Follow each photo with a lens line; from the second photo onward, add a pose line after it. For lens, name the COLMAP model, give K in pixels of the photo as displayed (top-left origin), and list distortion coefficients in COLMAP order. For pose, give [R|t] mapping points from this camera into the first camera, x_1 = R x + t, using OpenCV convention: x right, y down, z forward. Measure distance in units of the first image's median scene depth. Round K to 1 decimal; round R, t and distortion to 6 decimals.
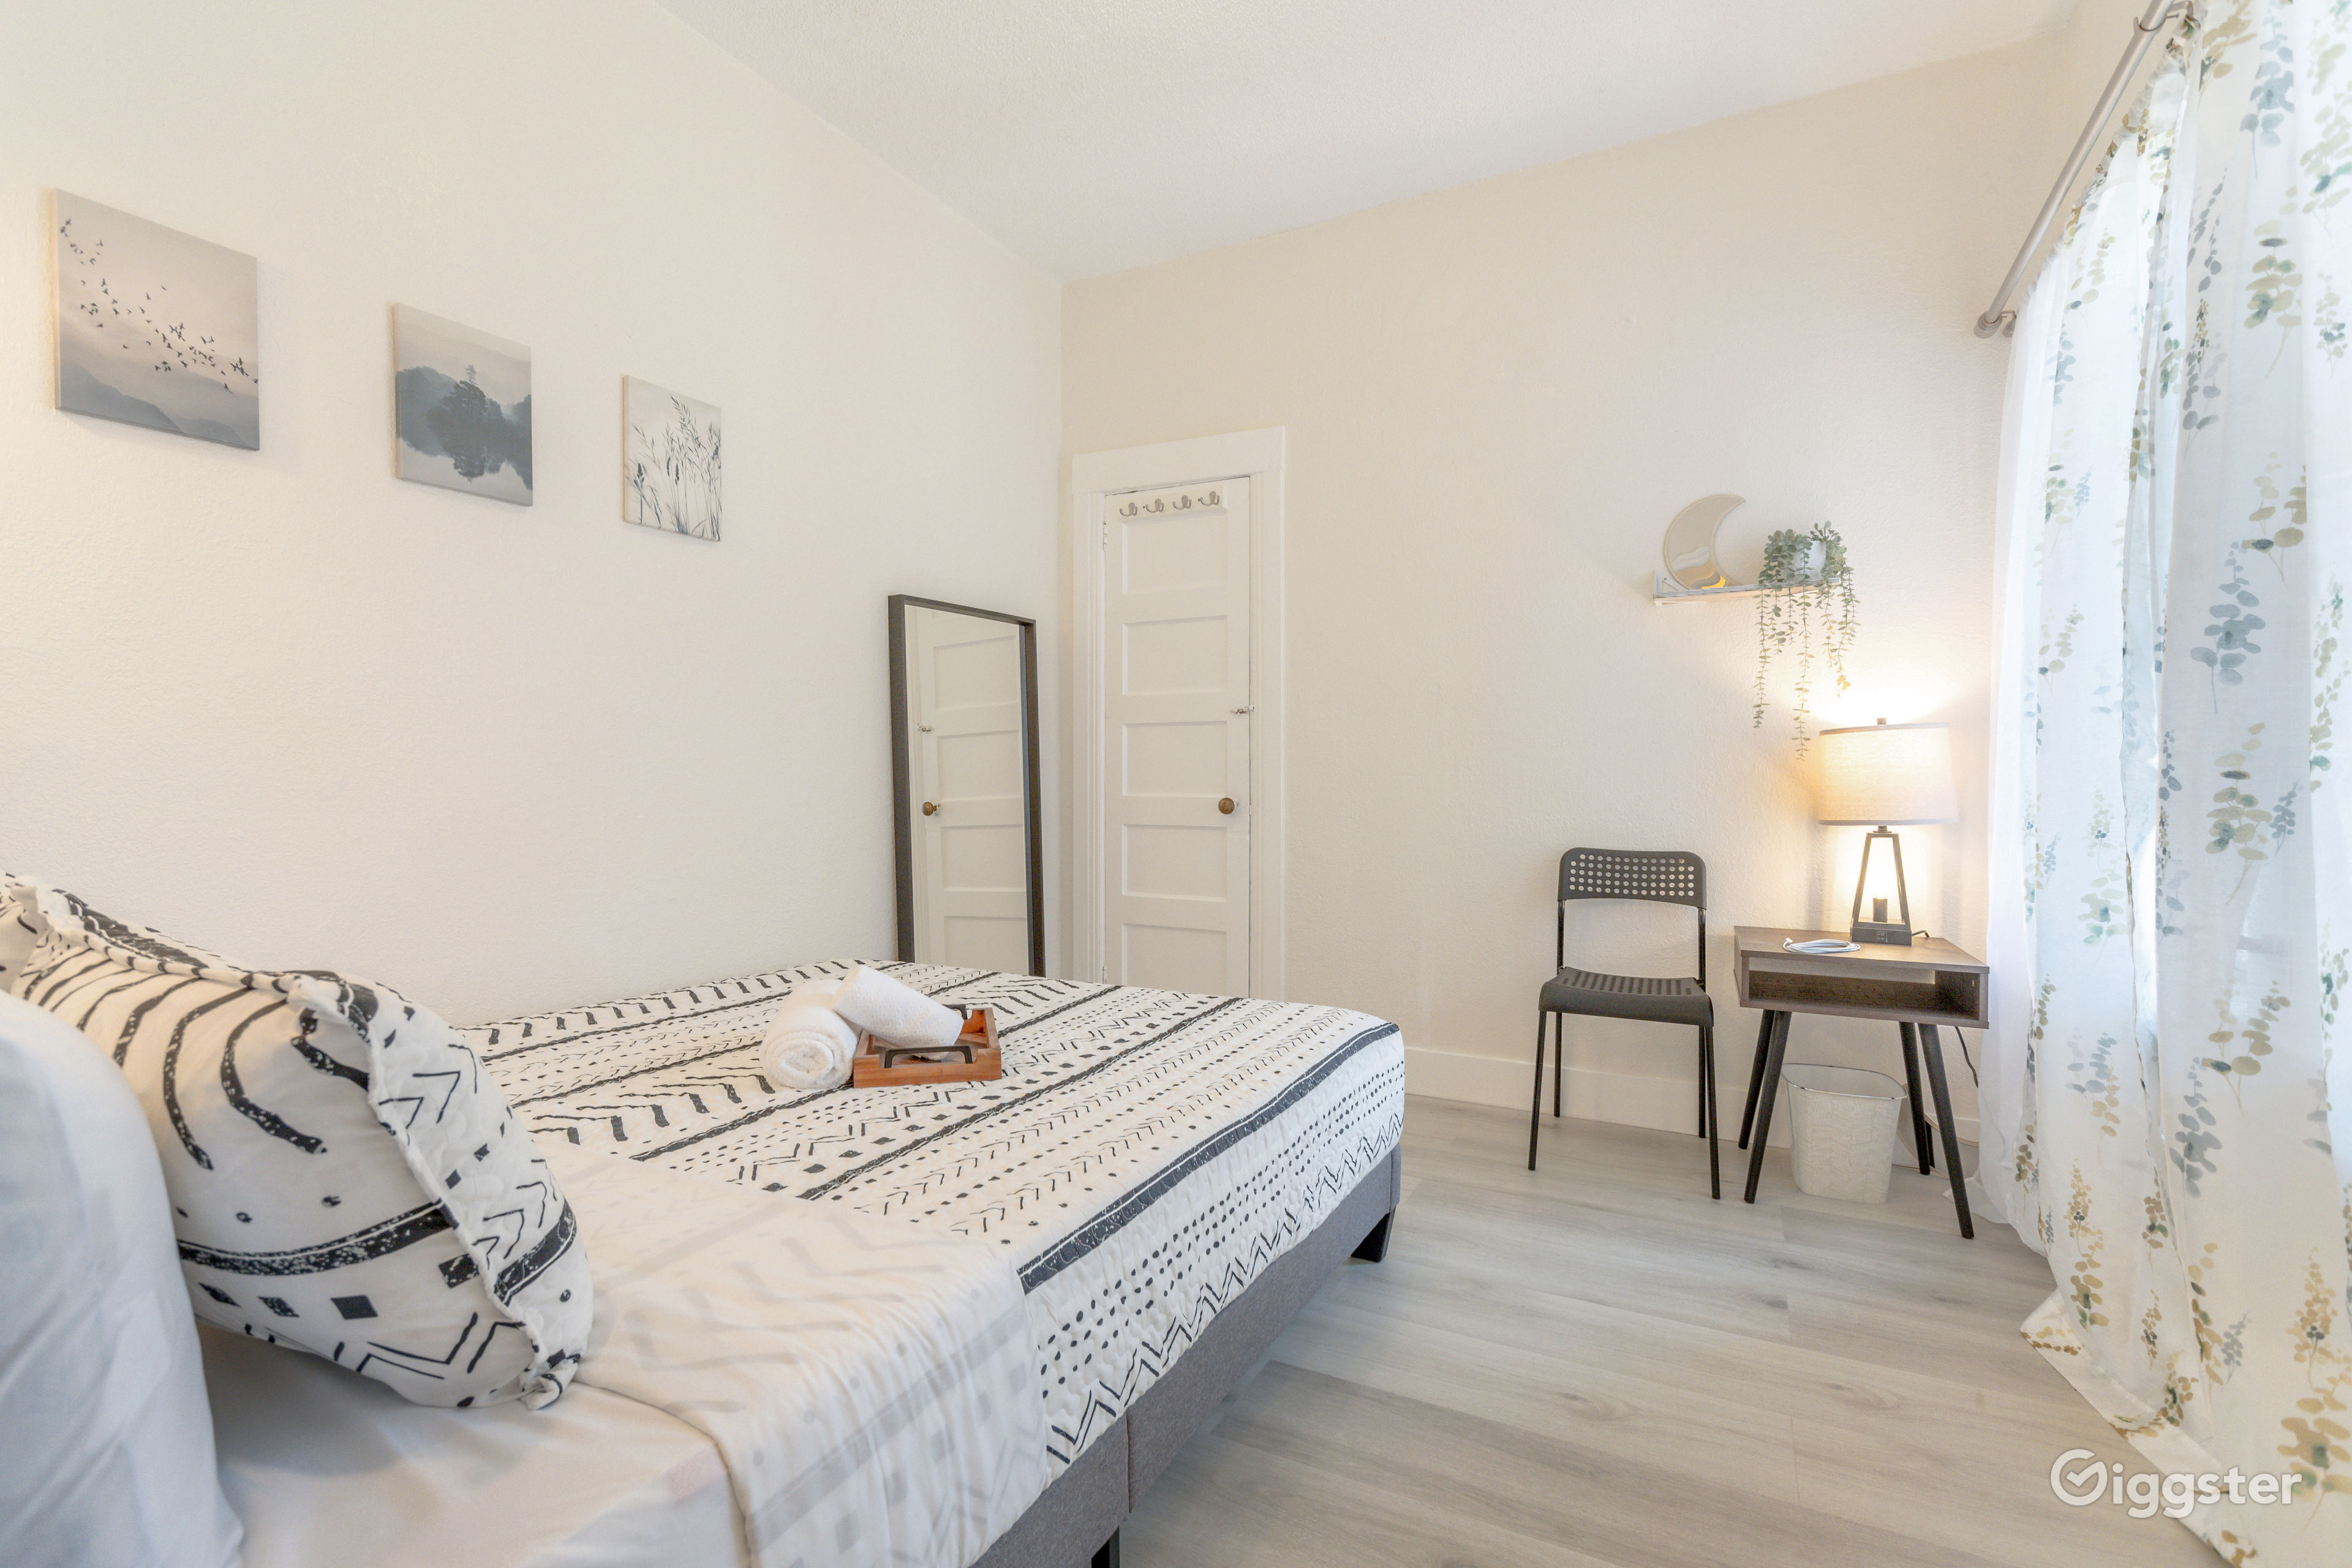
lens RADIAL K [[1110.5, 0, 1167.1], [0, 1110.5, 773.8], [0, 0, 1]] dist [-0.001504, 0.002524]
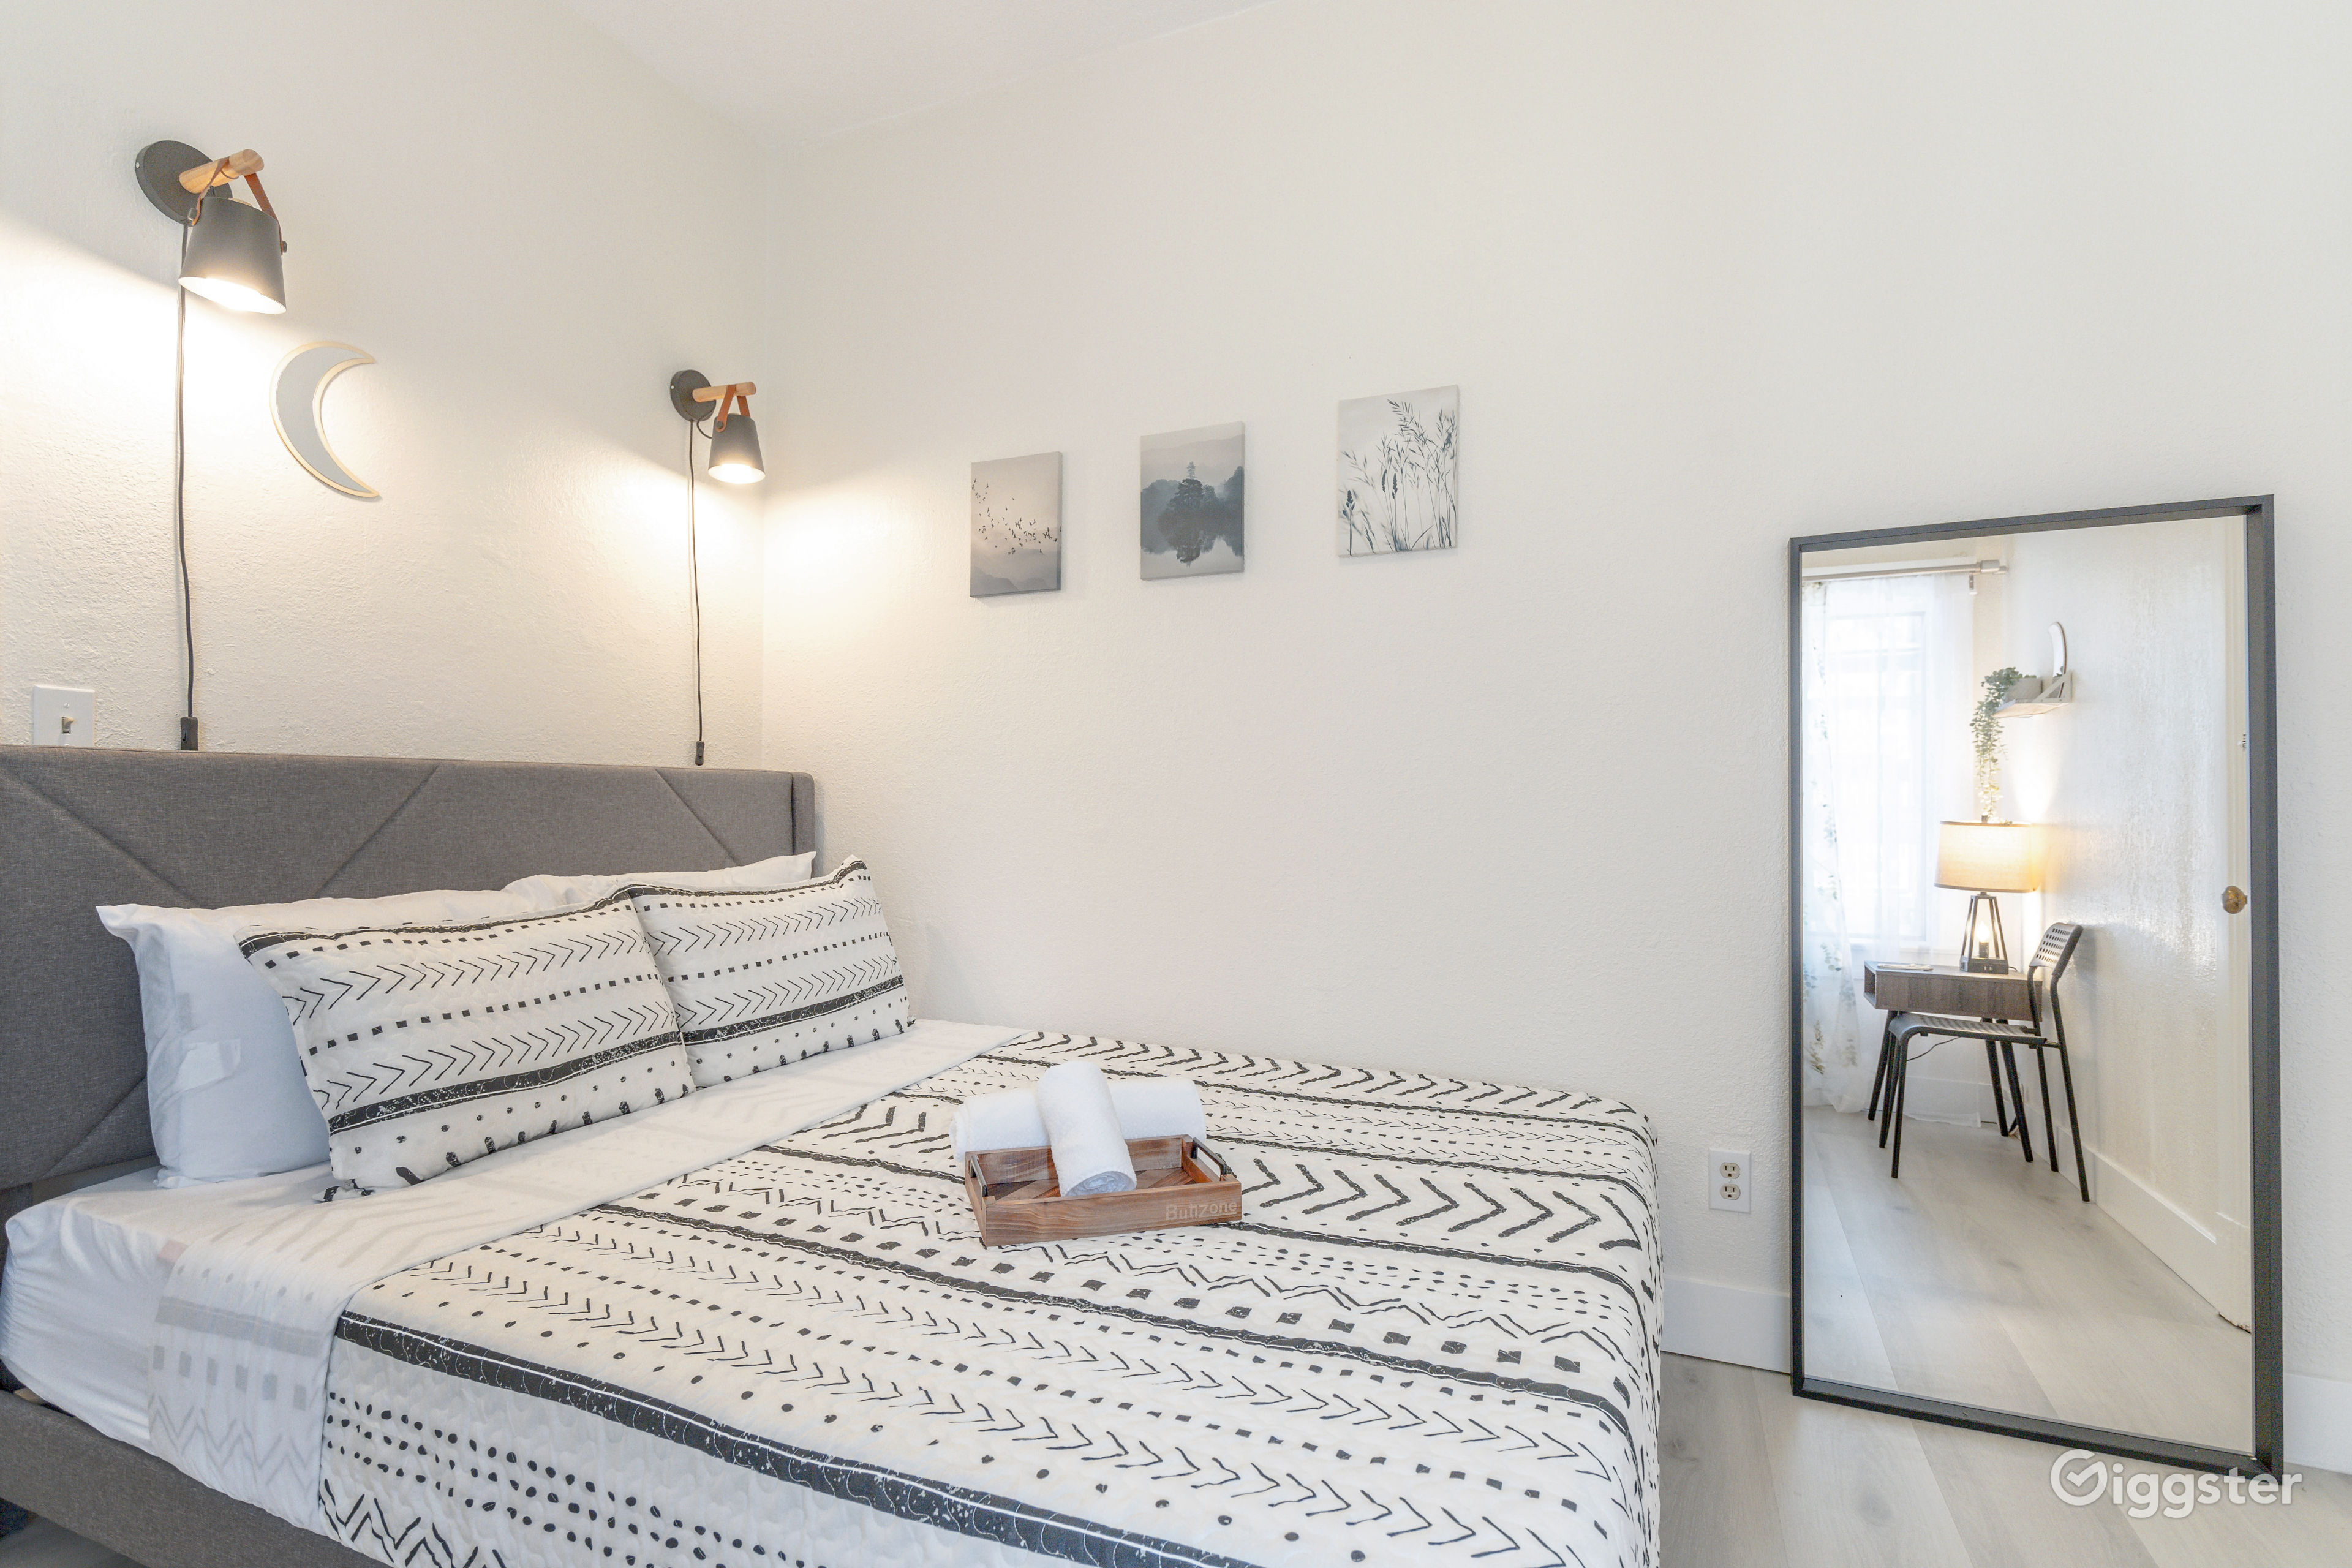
lens RADIAL K [[1110.5, 0, 1116.0], [0, 1110.5, 815.7], [0, 0, 1]] dist [-0.001504, 0.002524]
pose [[0.067730, 0.006833, -0.997680, 0.571086], [-0.005887, 0.999962, 0.006449, -0.019166], [0.997686, 0.005436, 0.067768, 0.984417]]
